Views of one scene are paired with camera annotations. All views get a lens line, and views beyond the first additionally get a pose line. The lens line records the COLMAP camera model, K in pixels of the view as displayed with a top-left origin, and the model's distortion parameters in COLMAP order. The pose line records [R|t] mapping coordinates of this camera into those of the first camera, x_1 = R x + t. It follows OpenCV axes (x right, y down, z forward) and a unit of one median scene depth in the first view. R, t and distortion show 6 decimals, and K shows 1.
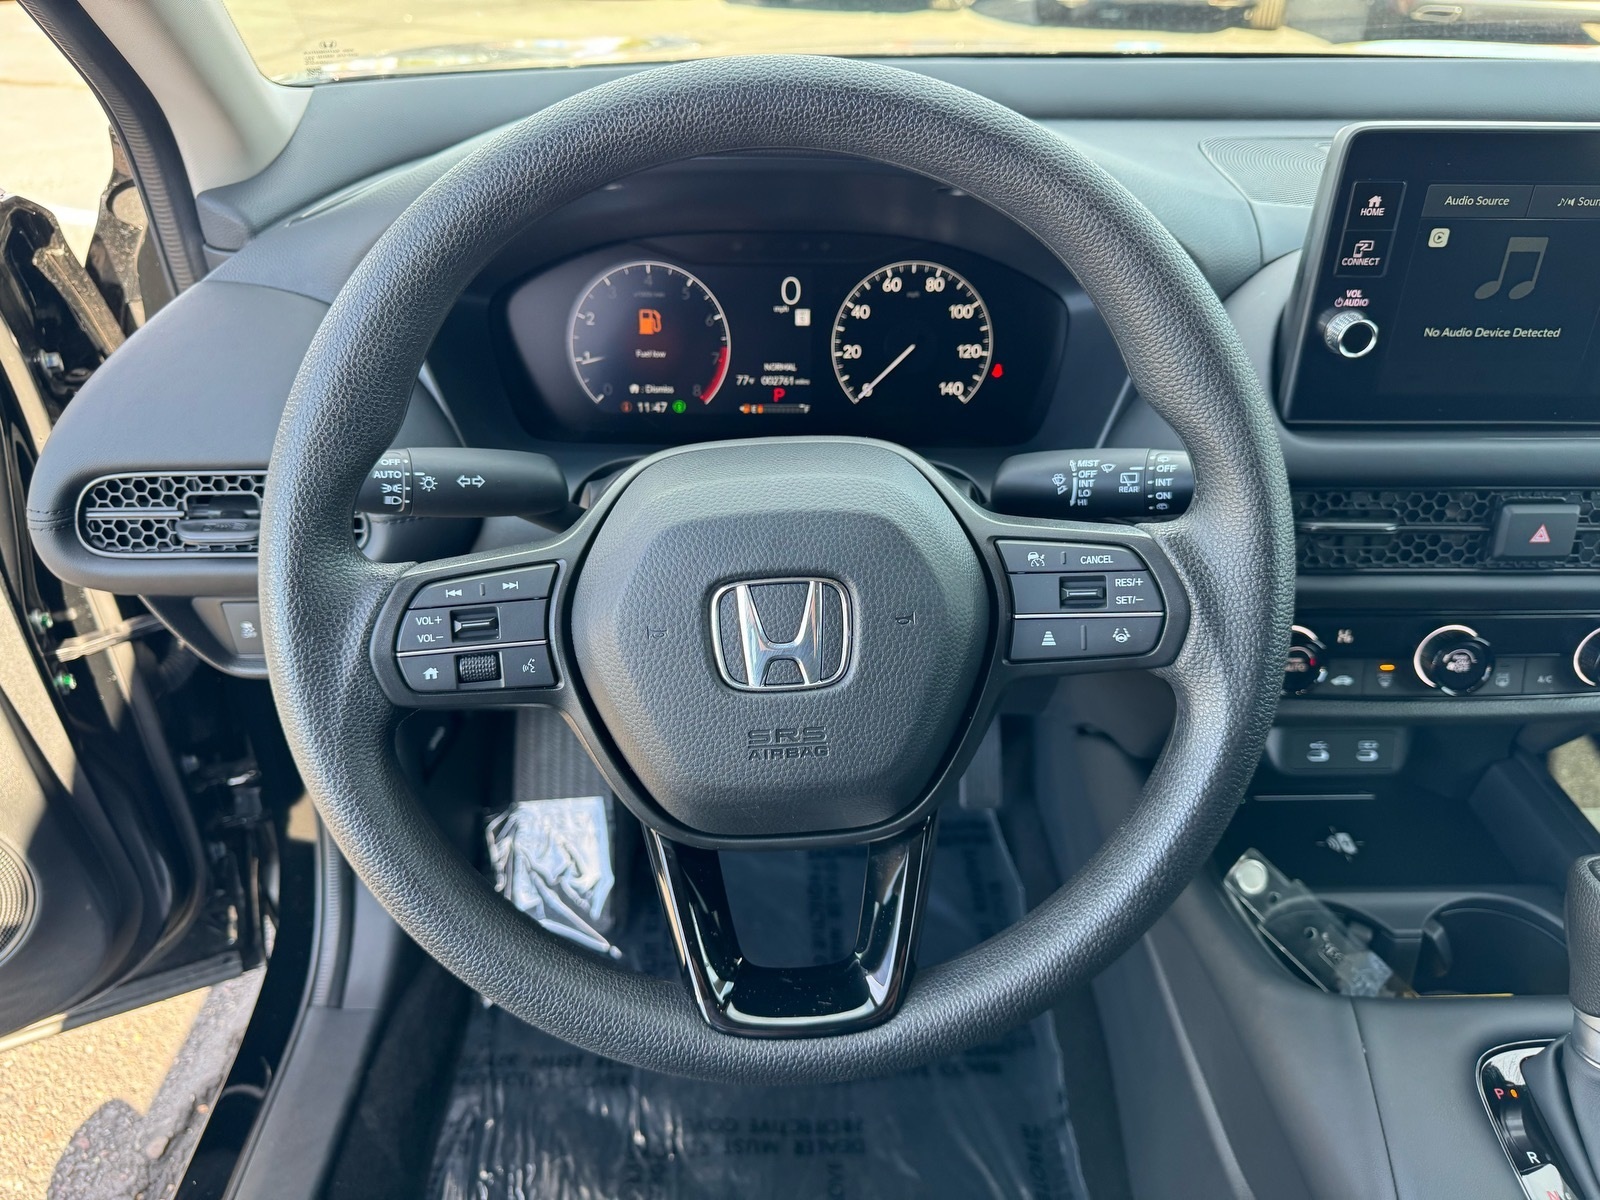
lens RADIAL K [[1143.6, 0, 793.0], [0, 1143.6, 596.7], [0, 0, 1]] dist [0.129989, -0.195965]
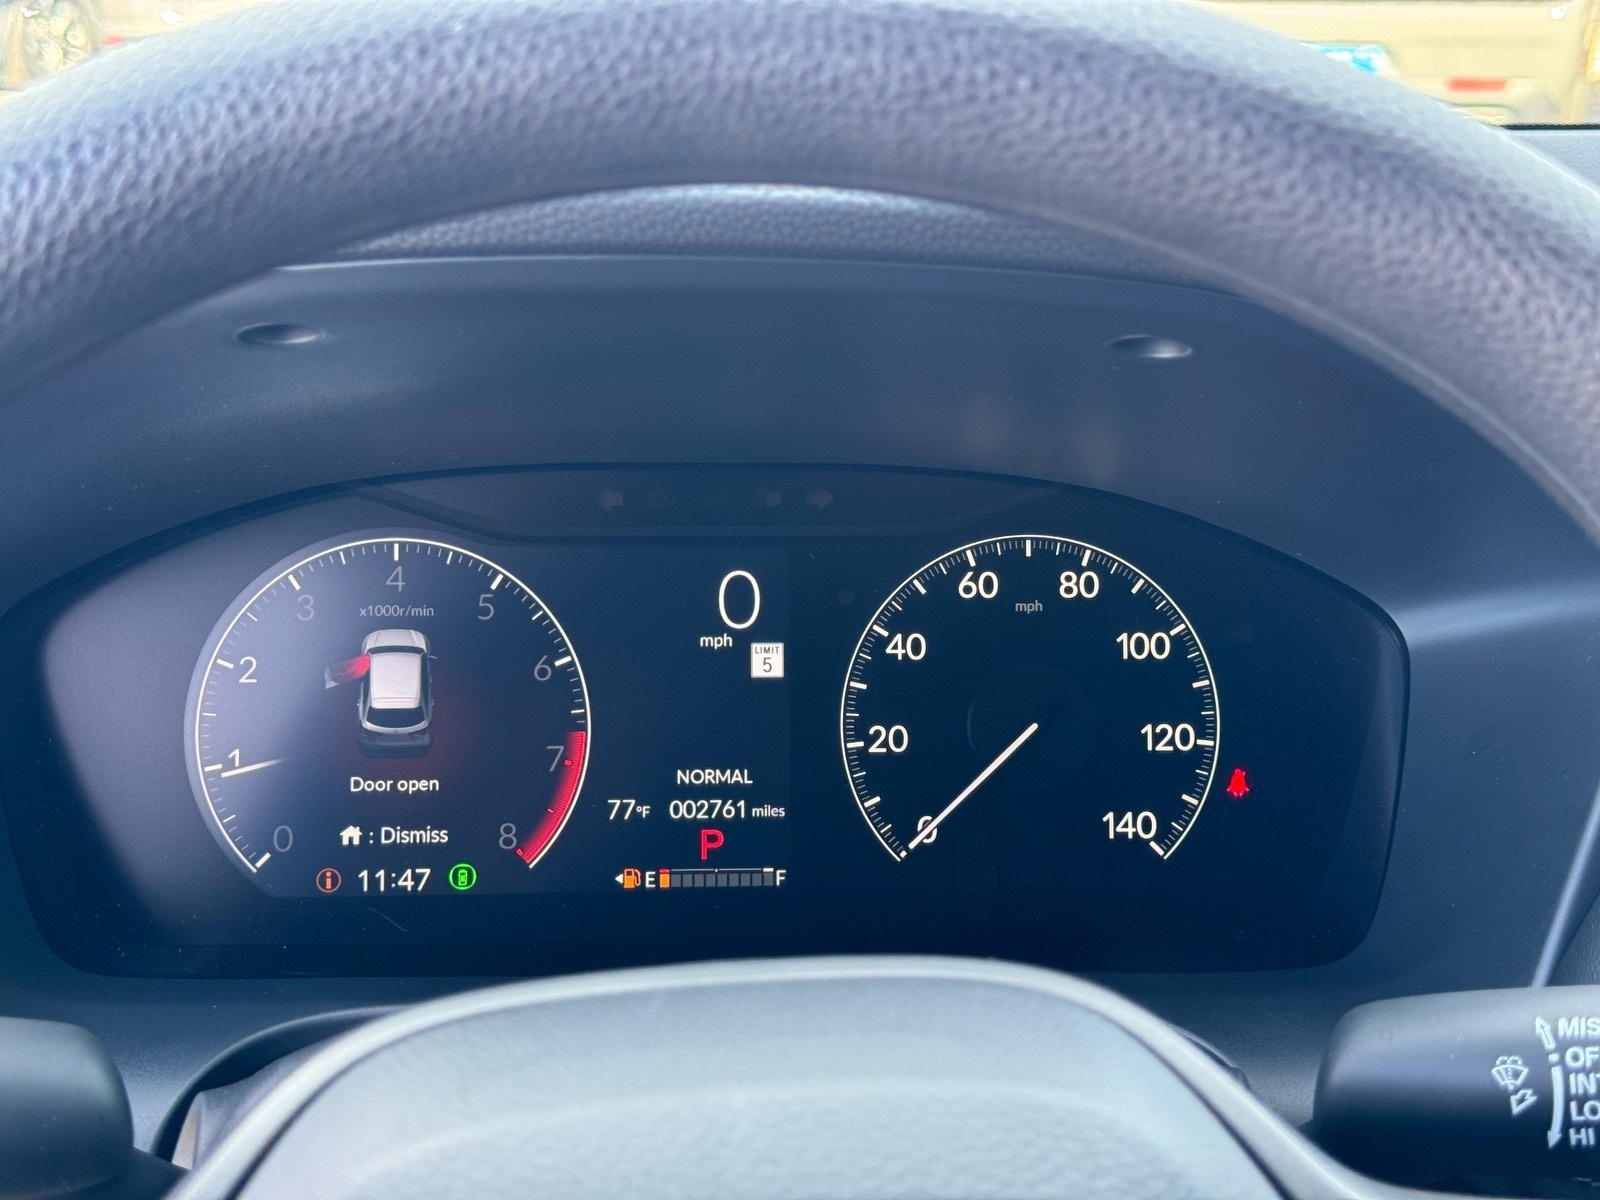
lens RADIAL K [[2271.8, 0, 800.0], [0, 2271.8, 600.0], [0, 0, 1]] dist [0.200200, -0.615620]
pose [[0.998926, -0.006583, 0.045862, -0.022467], [0.019015, 0.960896, -0.276254, -0.045965], [-0.042250, 0.276830, 0.959990, 0.260555]]
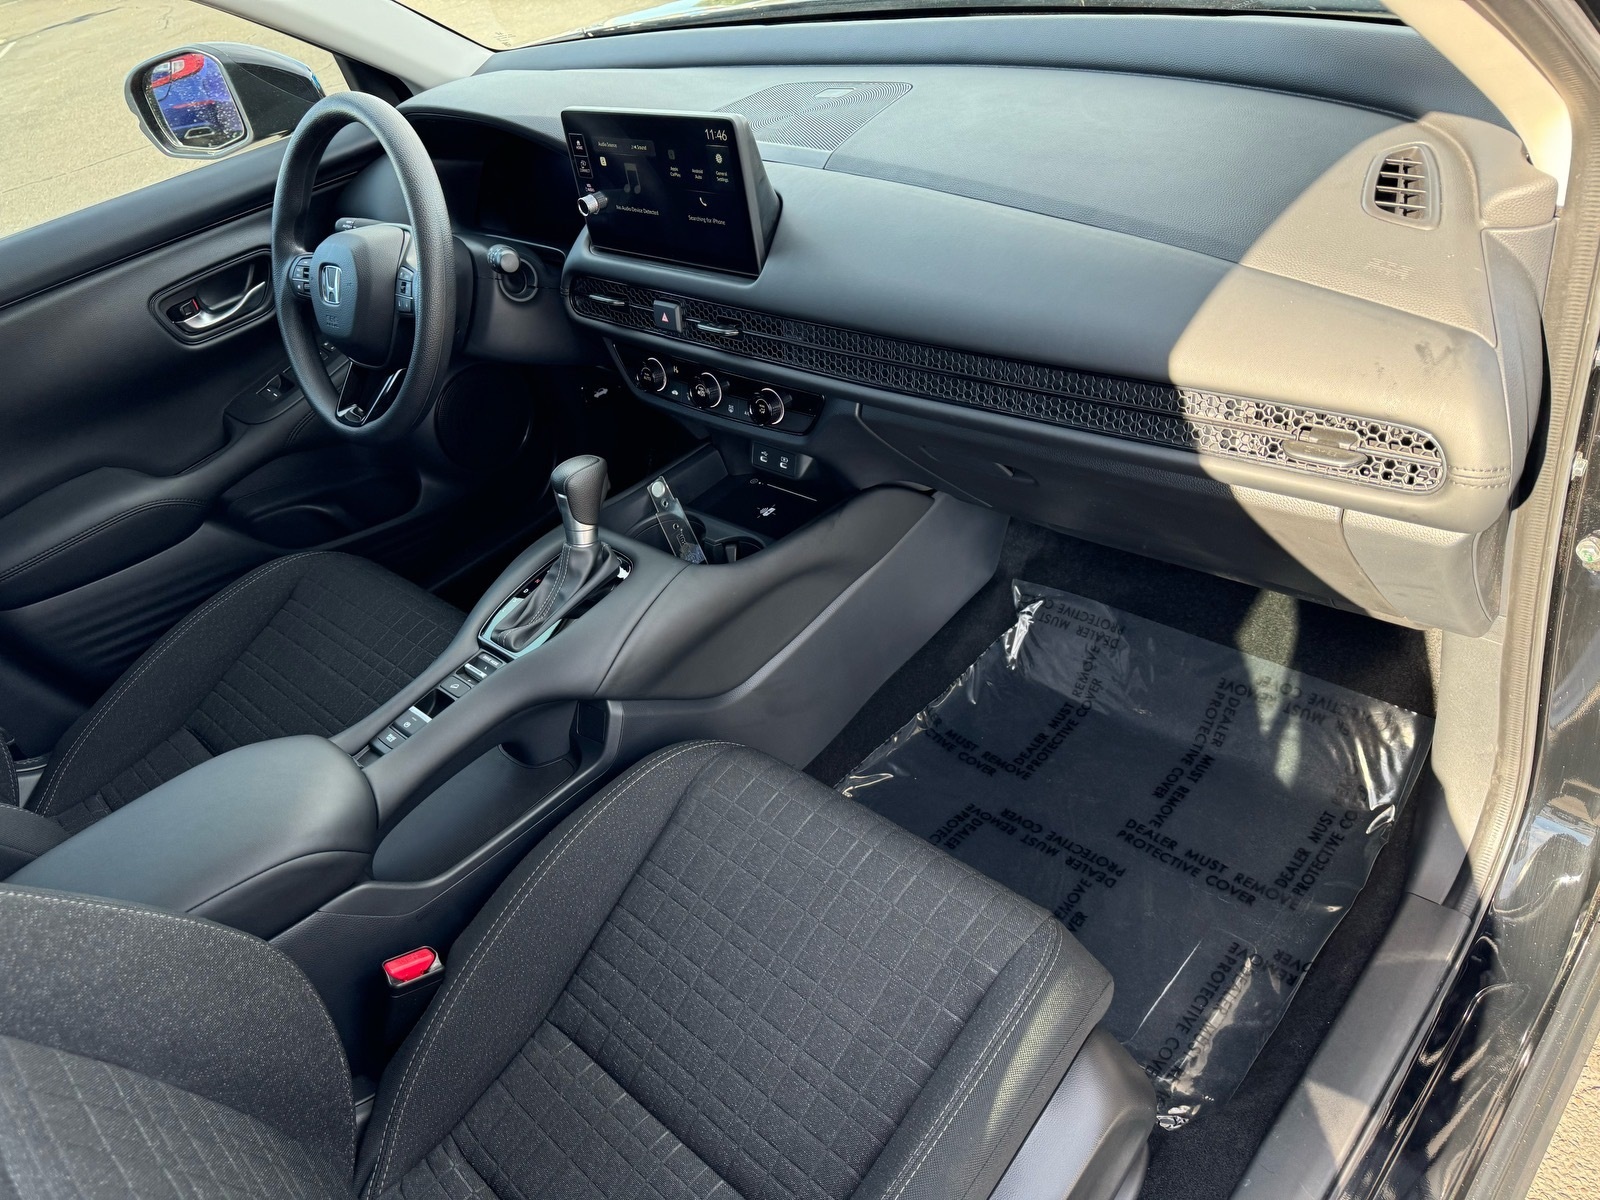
lens RADIAL K [[1120.5, 0, 800.0], [0, 1120.5, 600.0], [0, 0, 1]] dist [0.104491, -0.168068]
pose [[0.687964, 0.308334, -0.656990, 2.340705], [-0.199039, 0.950713, 0.237758, -0.104530], [0.697918, -0.032802, 0.715426, -0.265861]]
